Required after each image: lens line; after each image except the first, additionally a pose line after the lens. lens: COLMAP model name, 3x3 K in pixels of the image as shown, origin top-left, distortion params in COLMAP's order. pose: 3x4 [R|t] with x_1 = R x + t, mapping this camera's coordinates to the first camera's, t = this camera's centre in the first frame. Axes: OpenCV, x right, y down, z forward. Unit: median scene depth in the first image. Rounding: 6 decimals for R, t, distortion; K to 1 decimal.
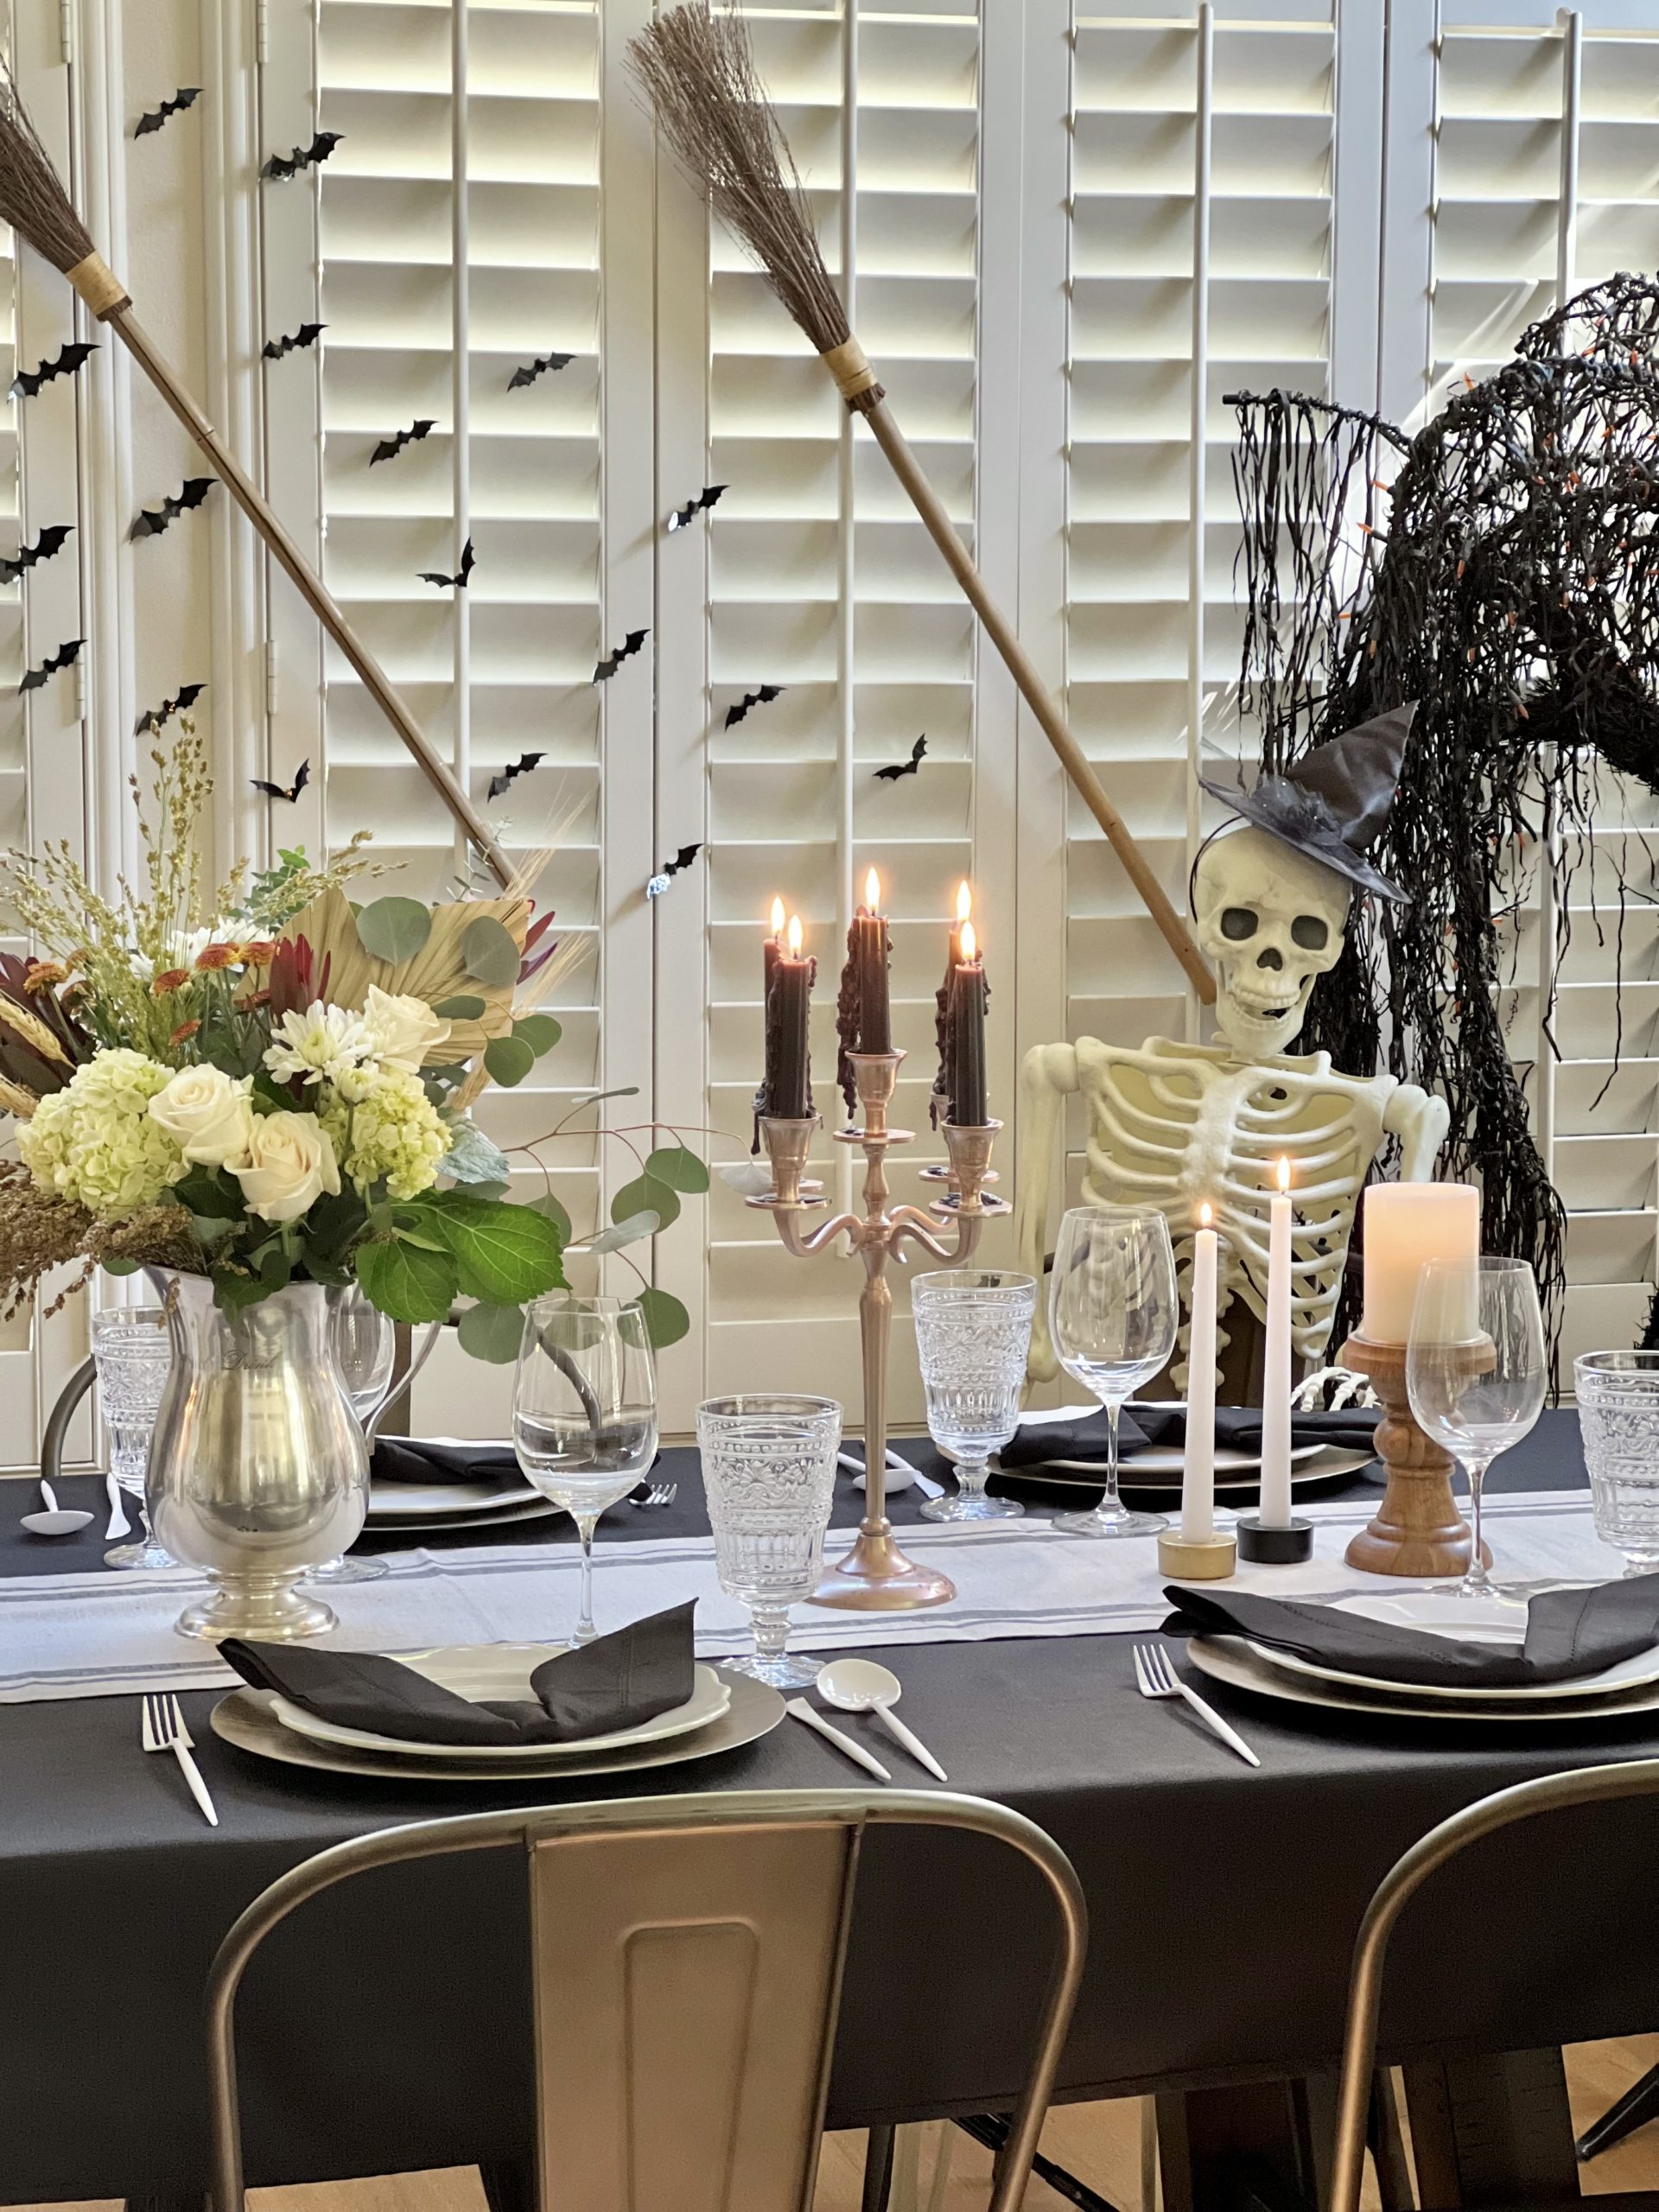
lens RADIAL K [[4878.7, 0, 829.5], [0, 4878.7, 1106.0], [0, 0, 1]] dist [-0.215880, 5.238637]
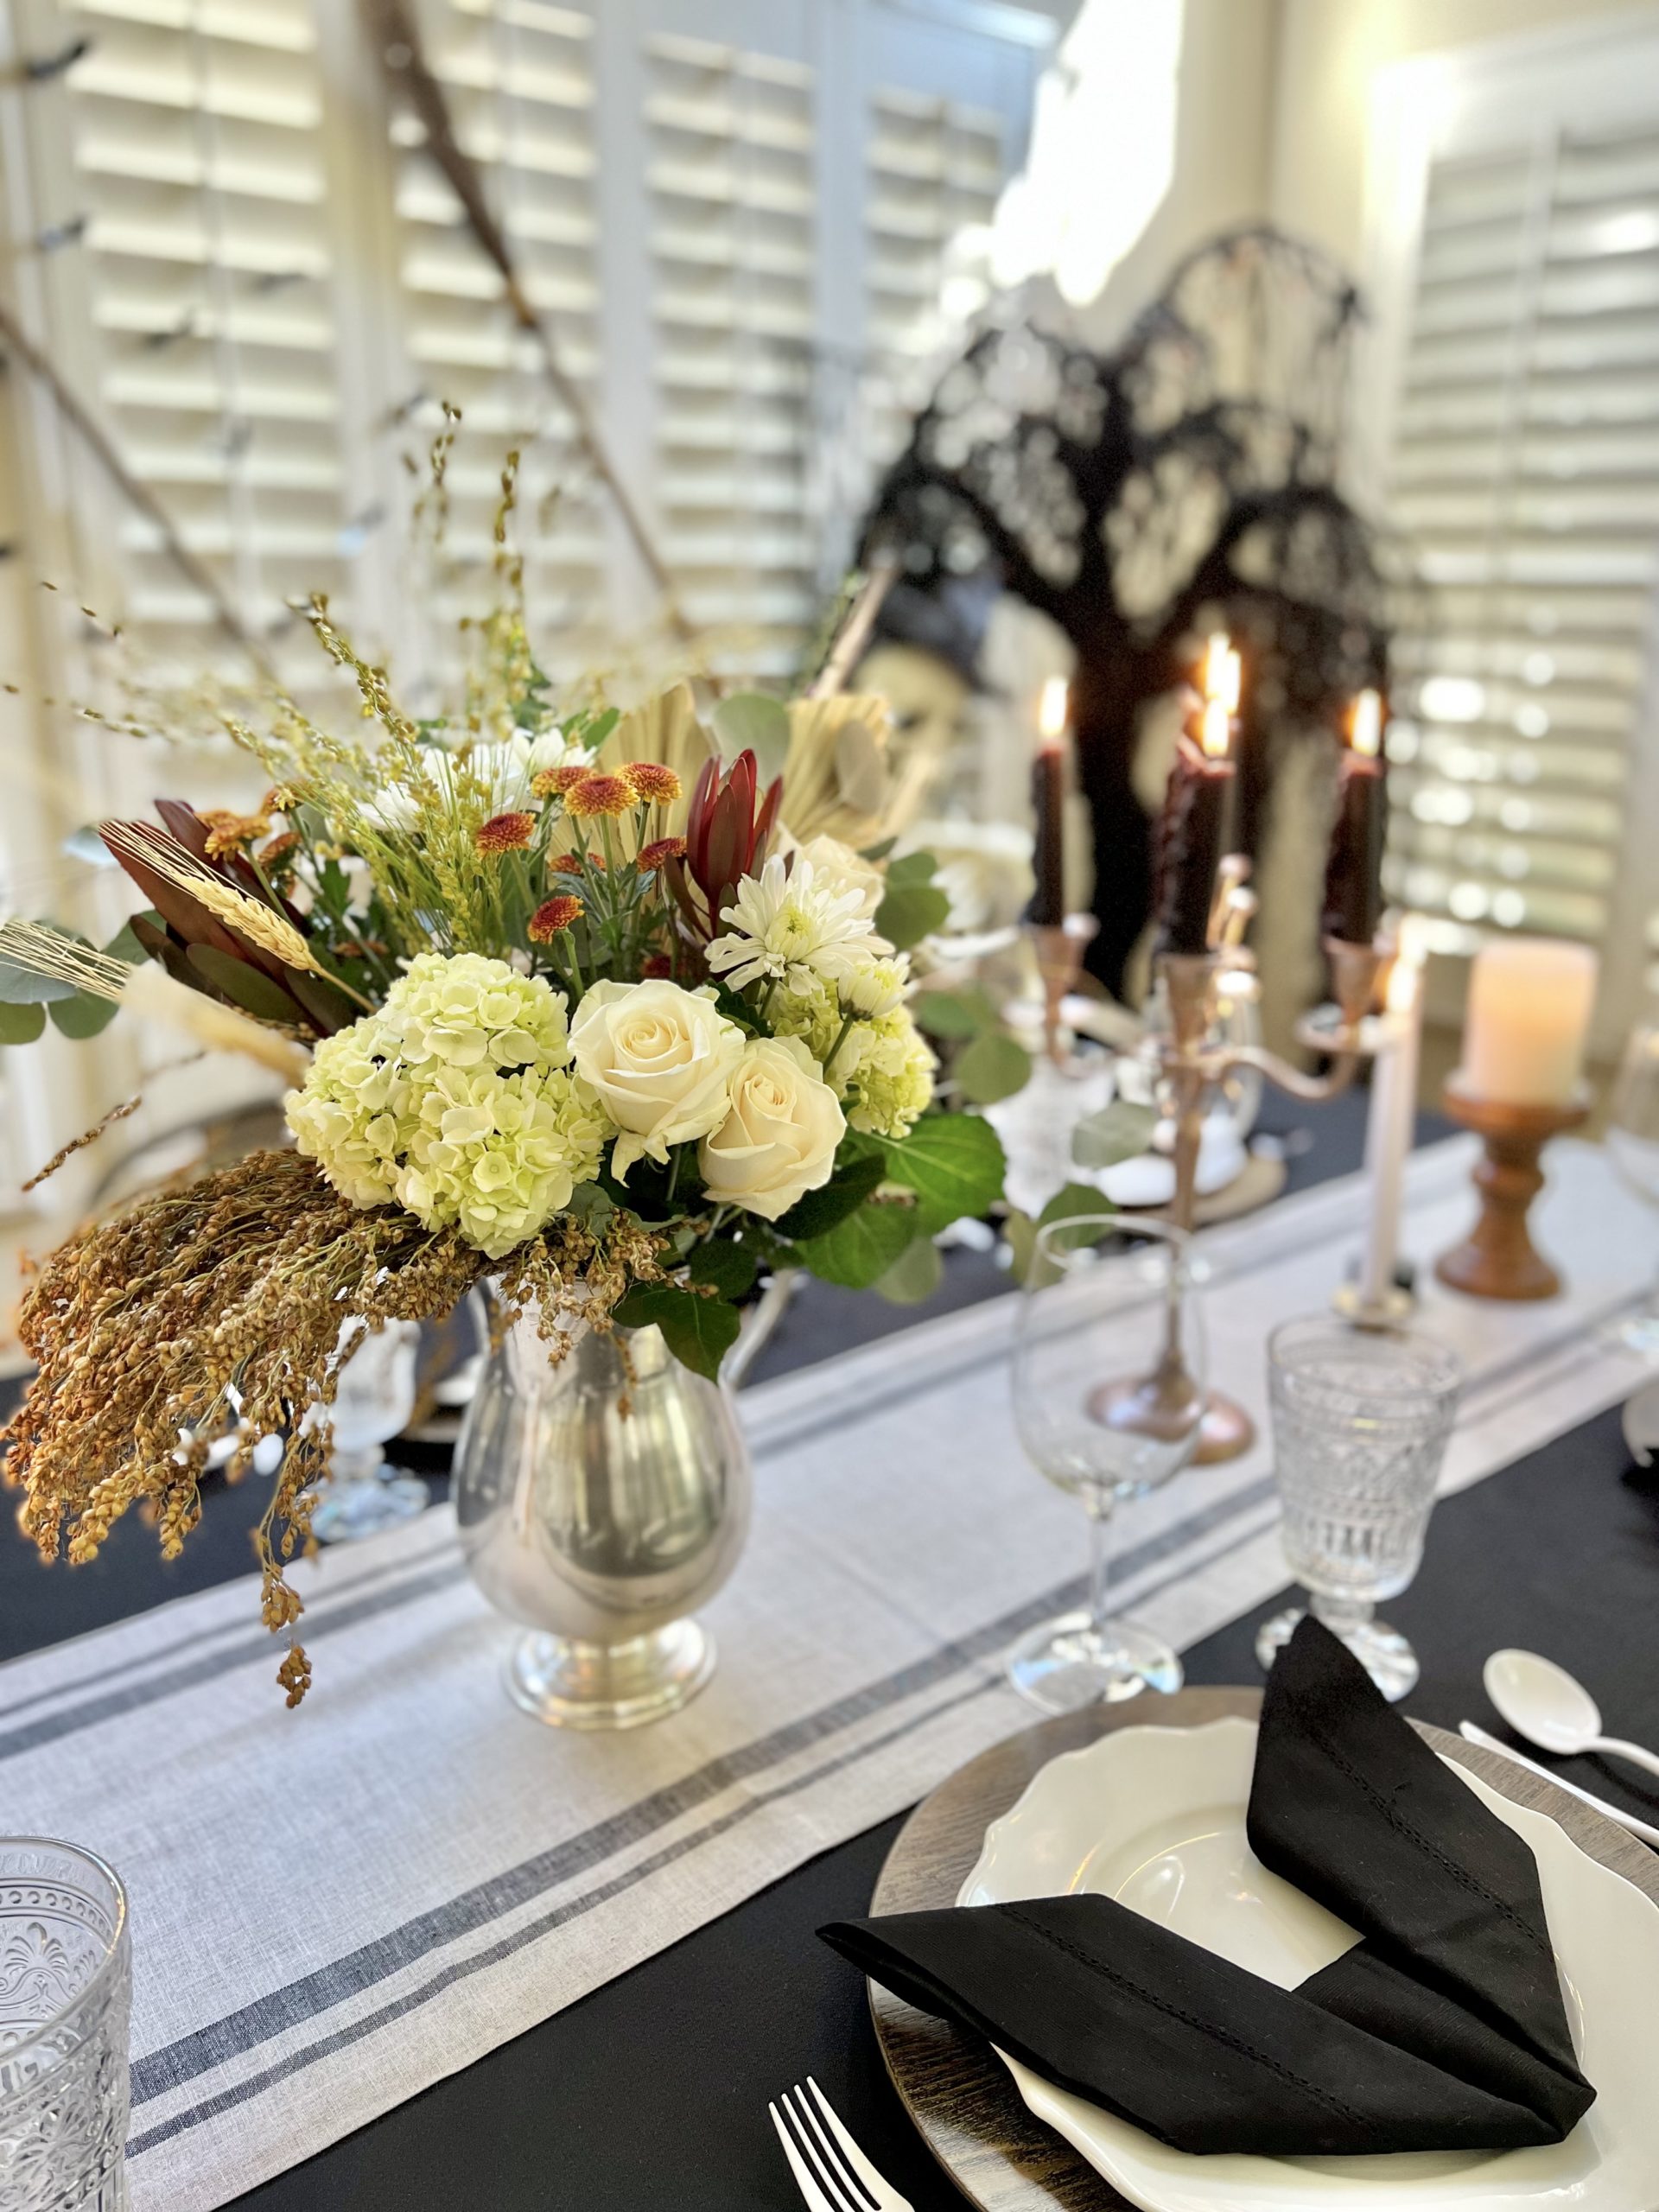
lens RADIAL K [[1678.3, 0, 829.5], [0, 1678.3, 1106.0], [0, 0, 1]] dist [0.061177, -0.083492]
pose [[0.915890, -0.118183, 0.383637, -0.169653], [0.047381, 0.980826, 0.189037, -0.028039], [-0.398622, -0.154960, 0.903929, 0.719506]]
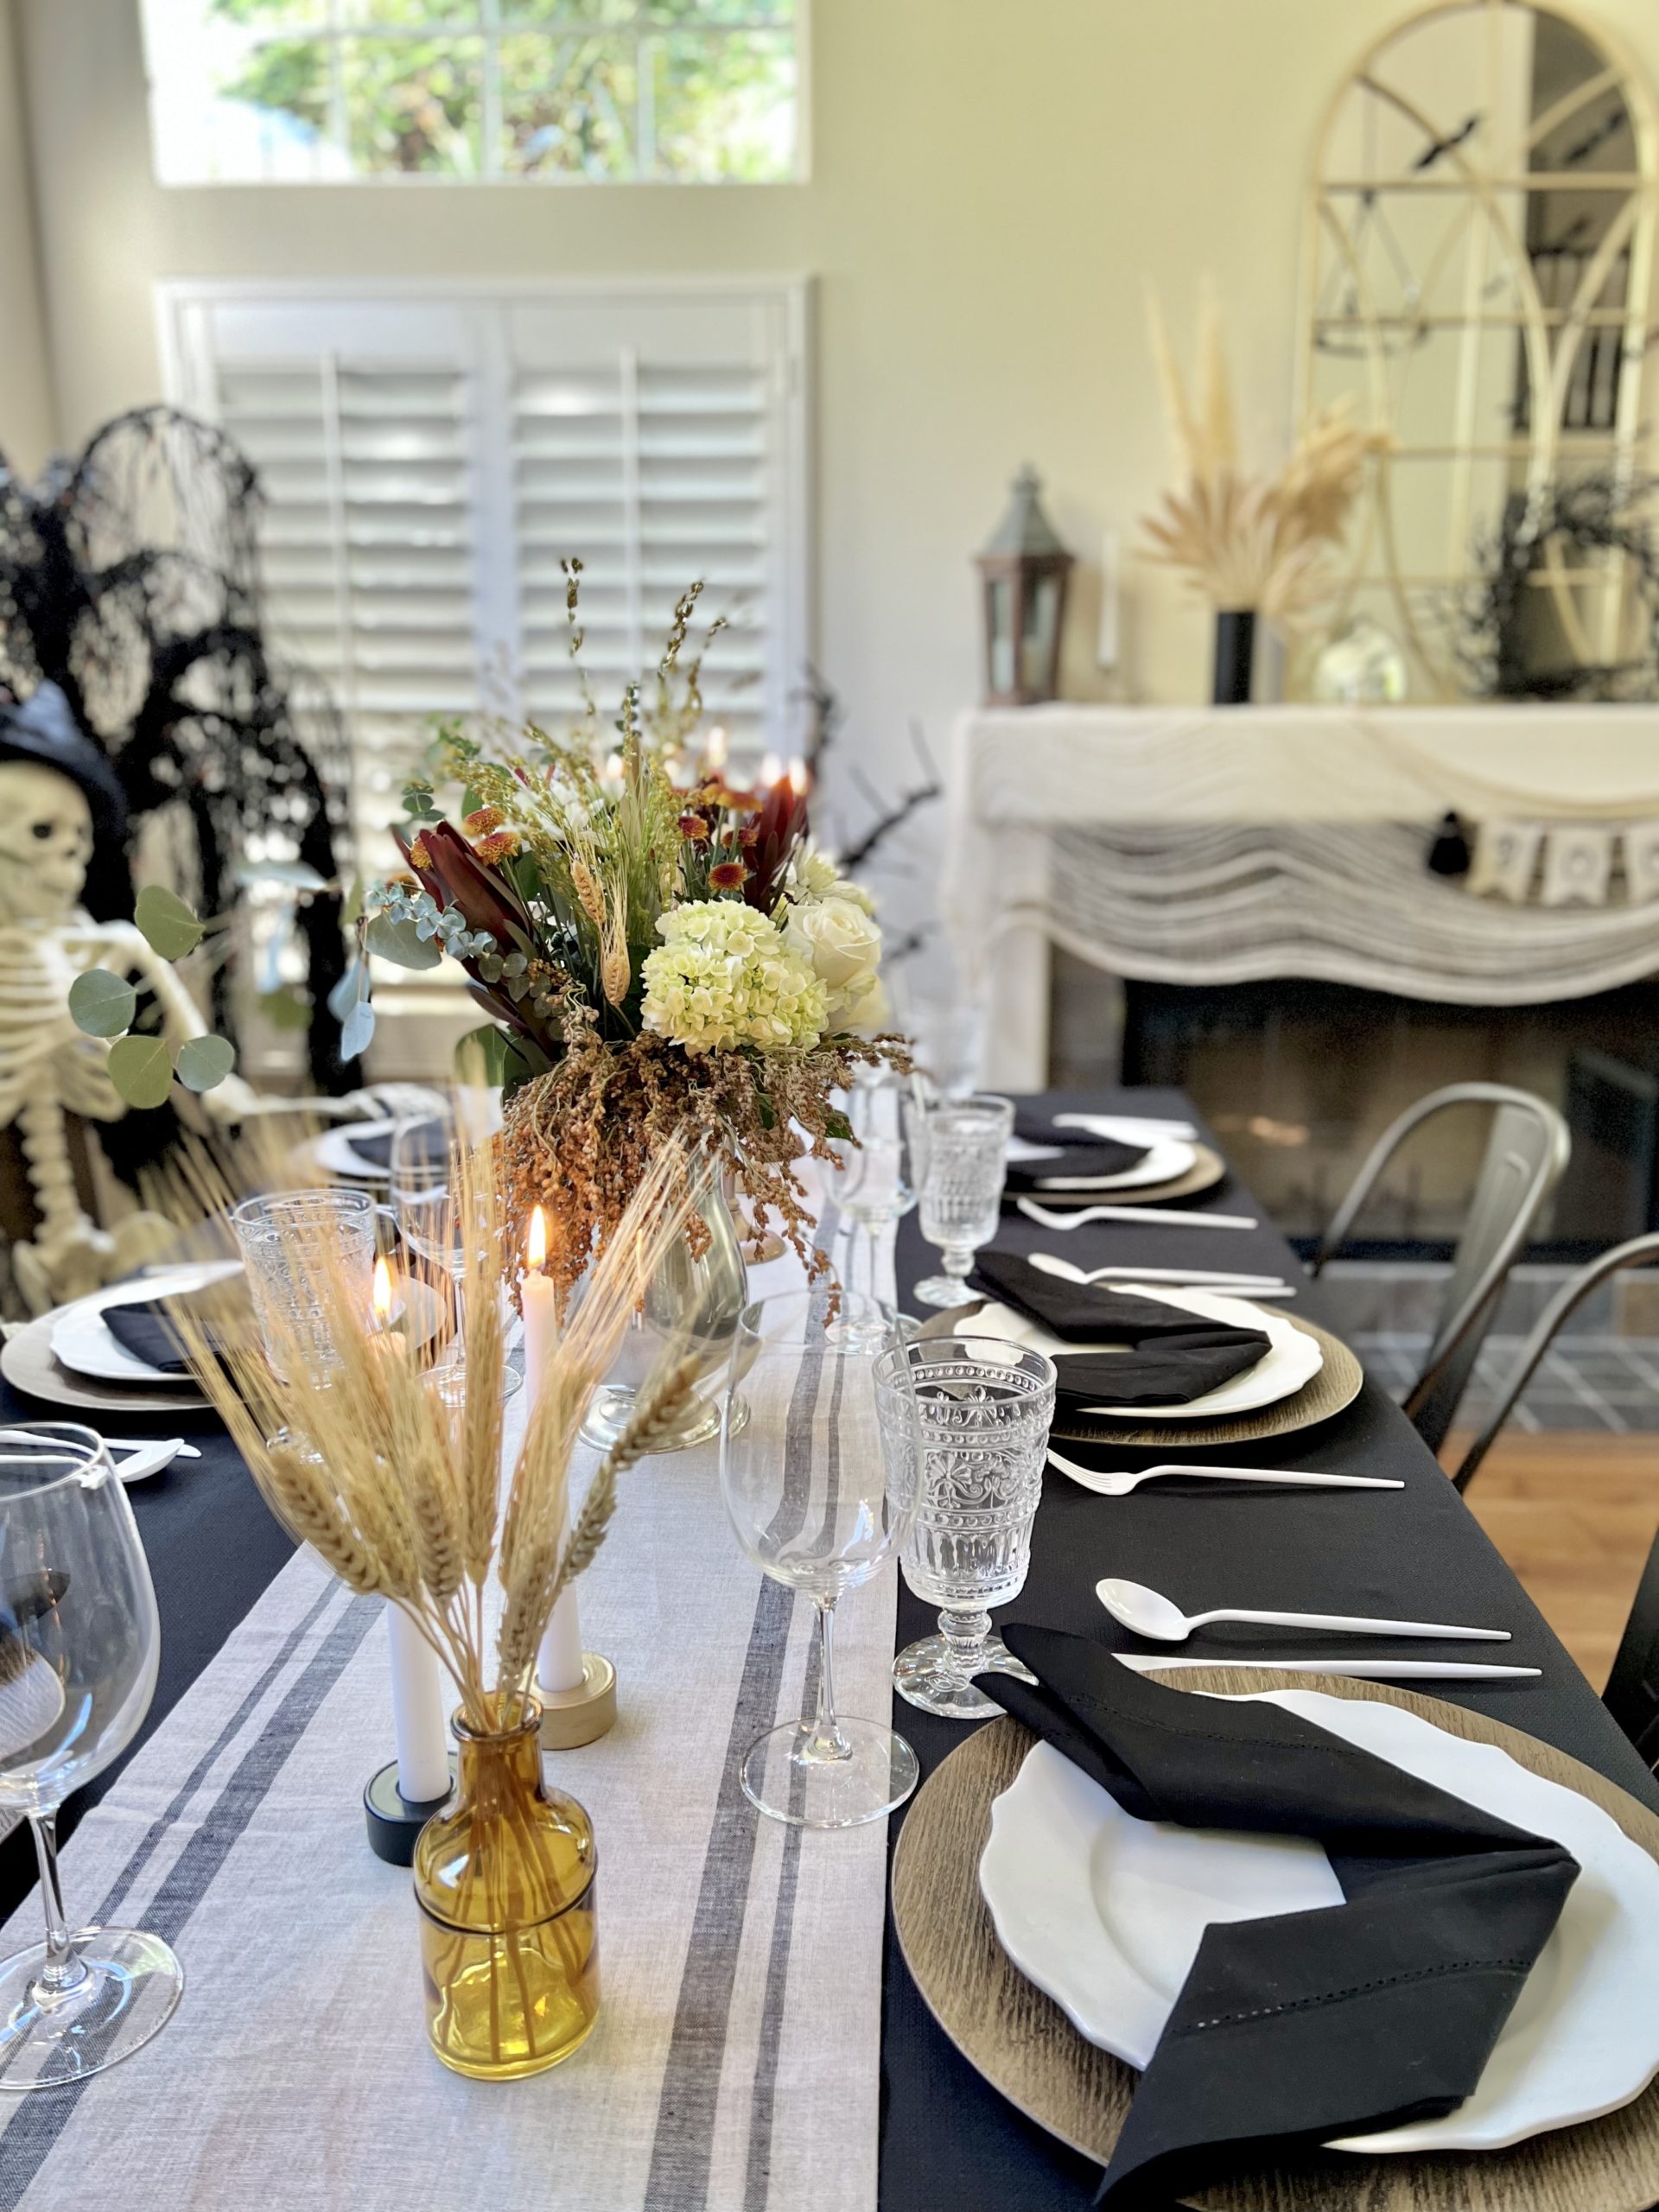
lens RADIAL K [[1643.6, 0, 829.5], [0, 1643.6, 1106.0], [0, 0, 1]] dist [0.074962, -0.090597]
pose [[0.323229, -0.211818, 0.922310, -0.422413], [0.116603, 0.976115, 0.183310, -0.026821], [-0.939110, 0.048293, 0.340207, 0.789857]]
